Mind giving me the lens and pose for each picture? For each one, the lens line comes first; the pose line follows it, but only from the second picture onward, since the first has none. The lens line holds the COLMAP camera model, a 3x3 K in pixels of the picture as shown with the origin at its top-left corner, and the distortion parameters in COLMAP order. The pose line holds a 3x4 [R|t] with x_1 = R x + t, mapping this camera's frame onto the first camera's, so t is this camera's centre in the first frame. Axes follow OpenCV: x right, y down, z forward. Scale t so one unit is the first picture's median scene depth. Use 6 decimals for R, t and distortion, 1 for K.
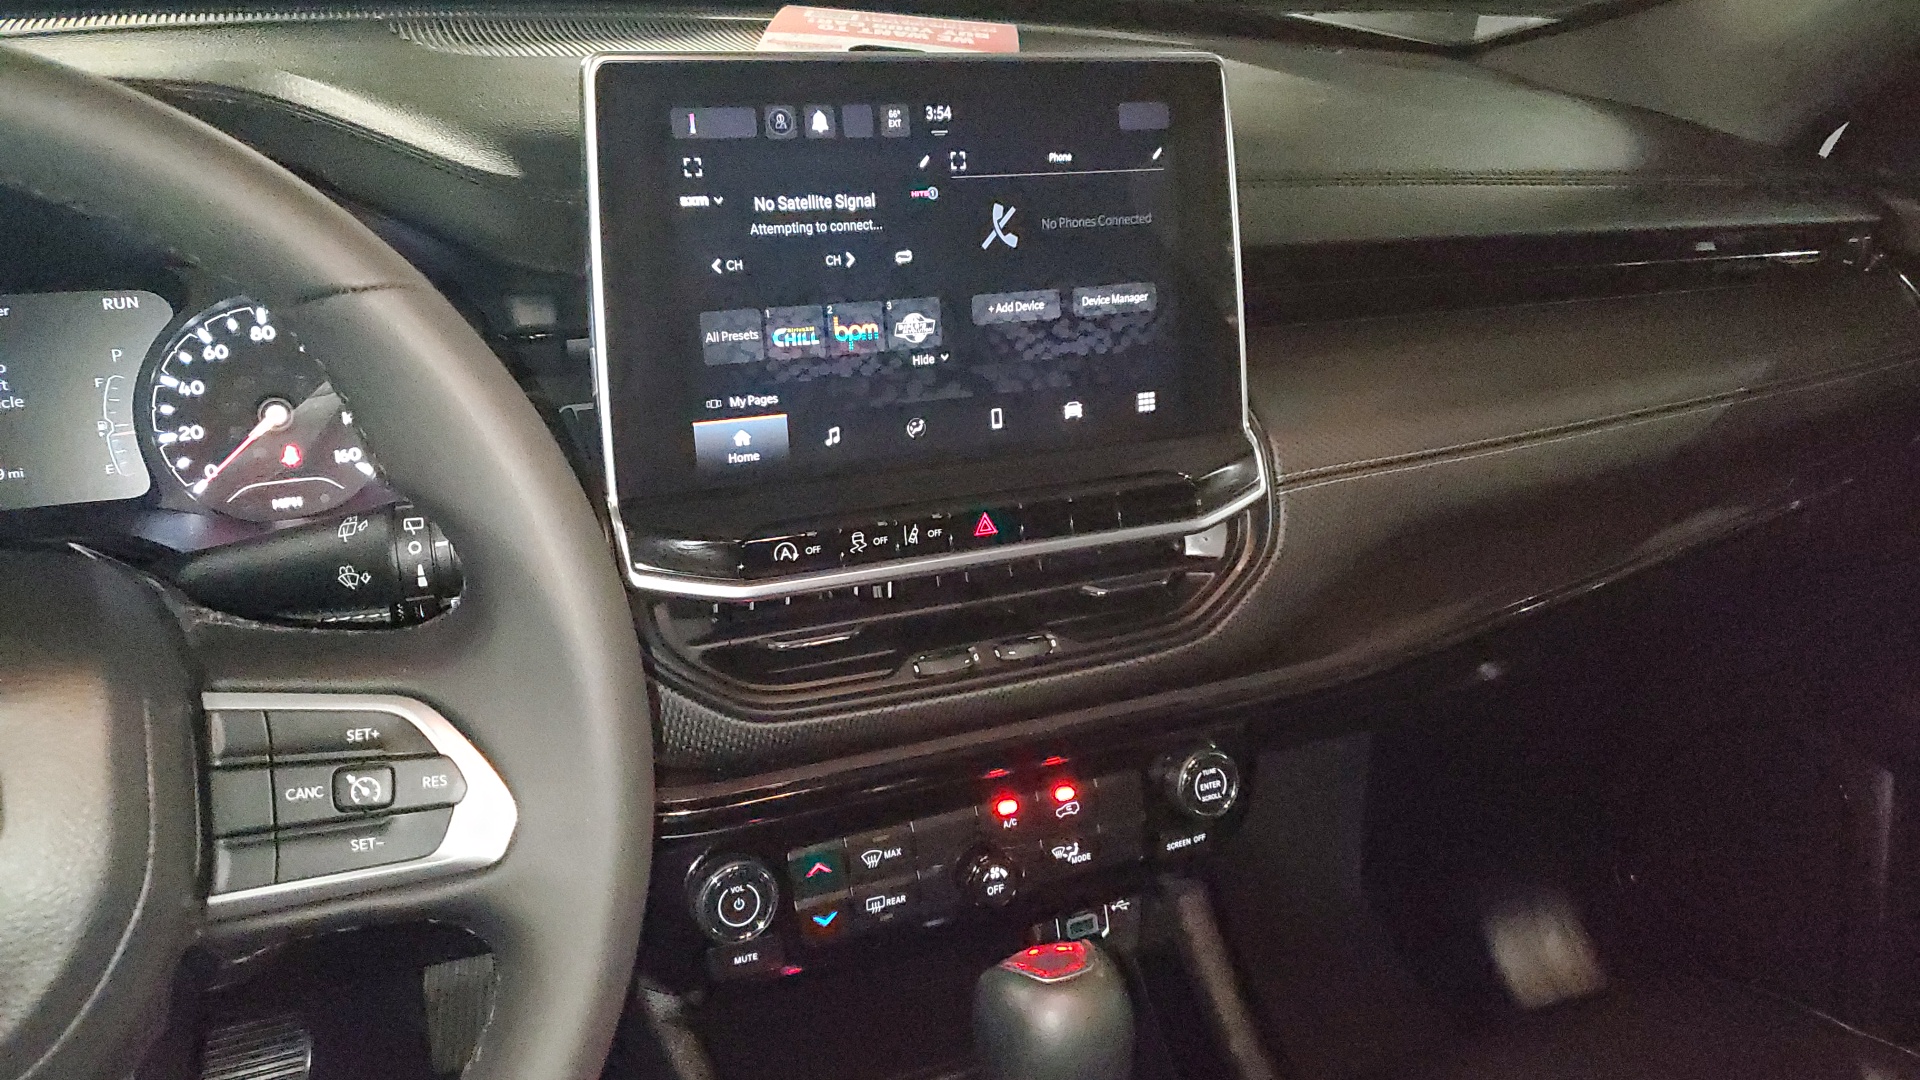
lens RADIAL K [[1464.8, 0, 960.0], [0, 1464.8, 540.0], [0, 0, 1]] dist [-0.004869, -0.007682]
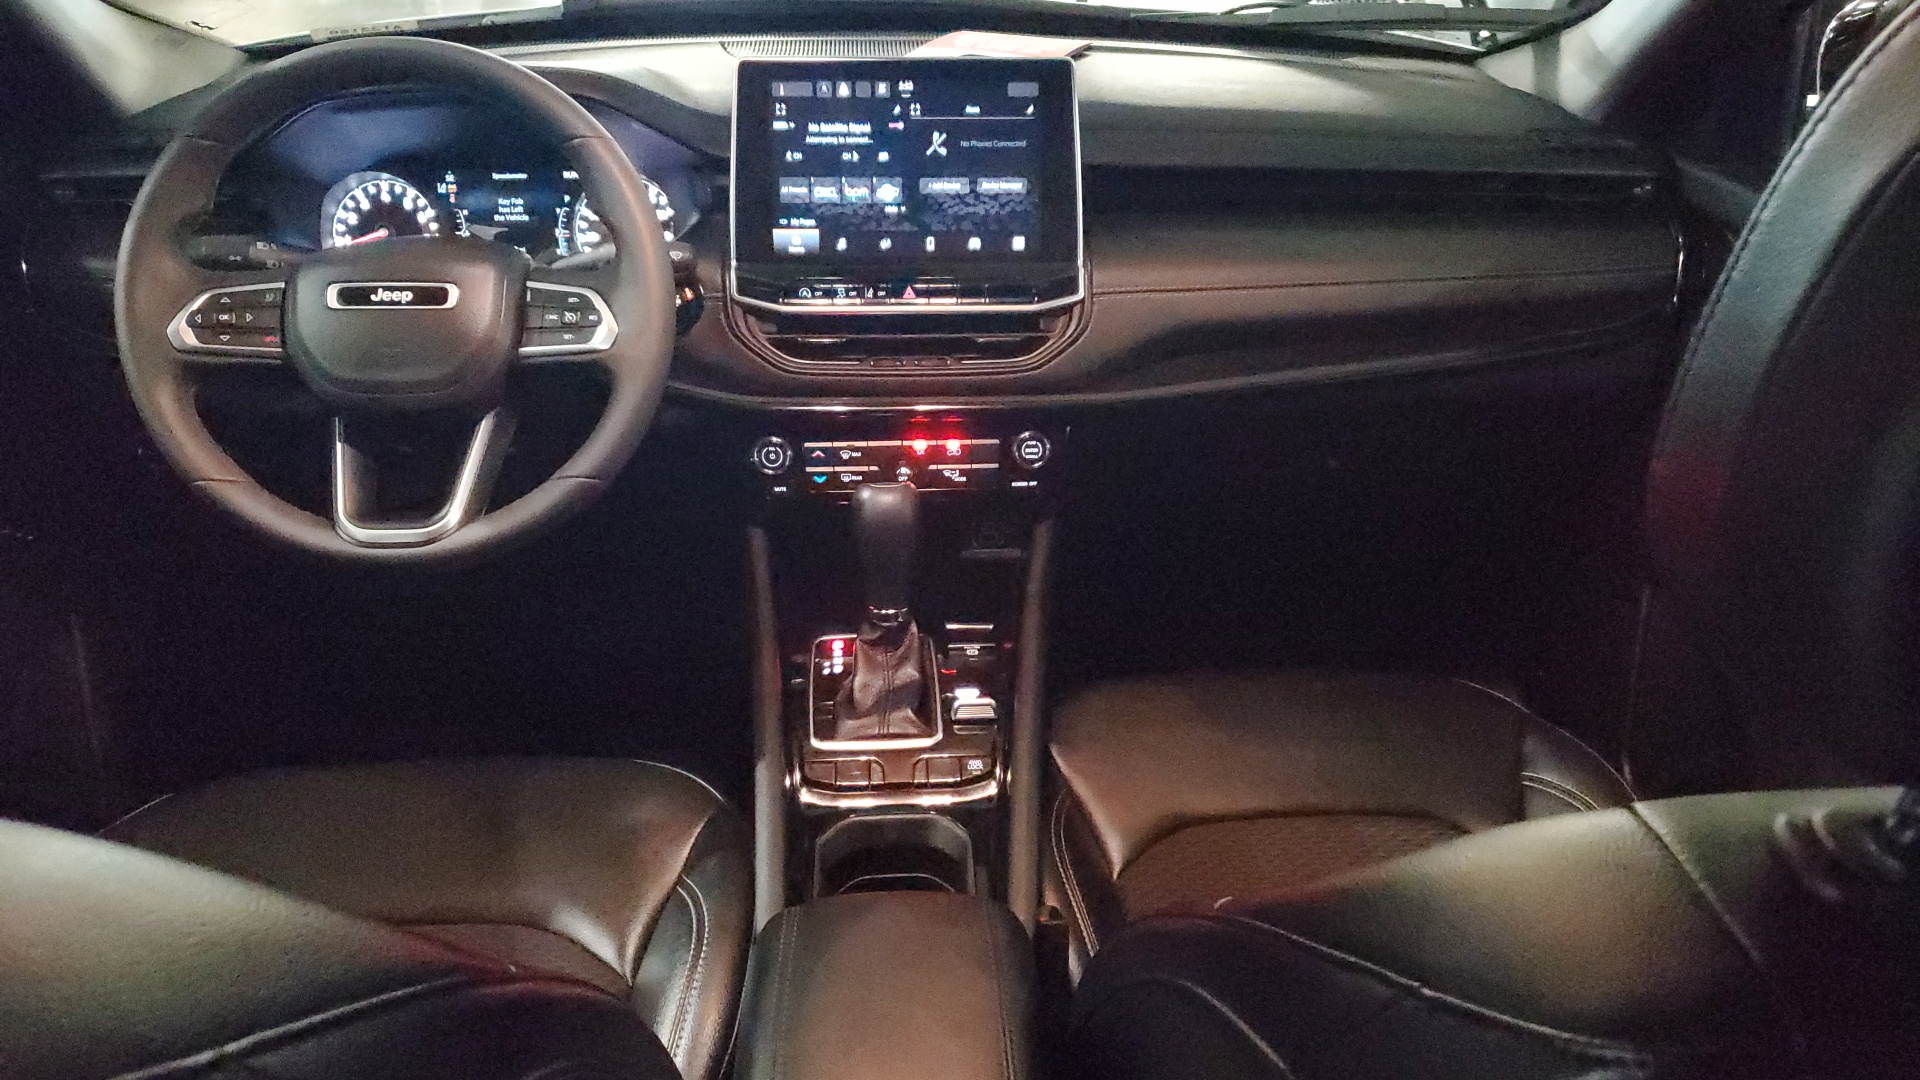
lens RADIAL K [[1434.0, 0, 989.9], [0, 1434.0, 604.9], [0, 0, 1]] dist [0.004365, -0.097452]
pose [[0.933495, 0.126503, -0.335535, 0.860681], [-0.114361, 0.991872, 0.055788, 0.302362], [0.339865, -0.013706, 0.940374, -0.850873]]
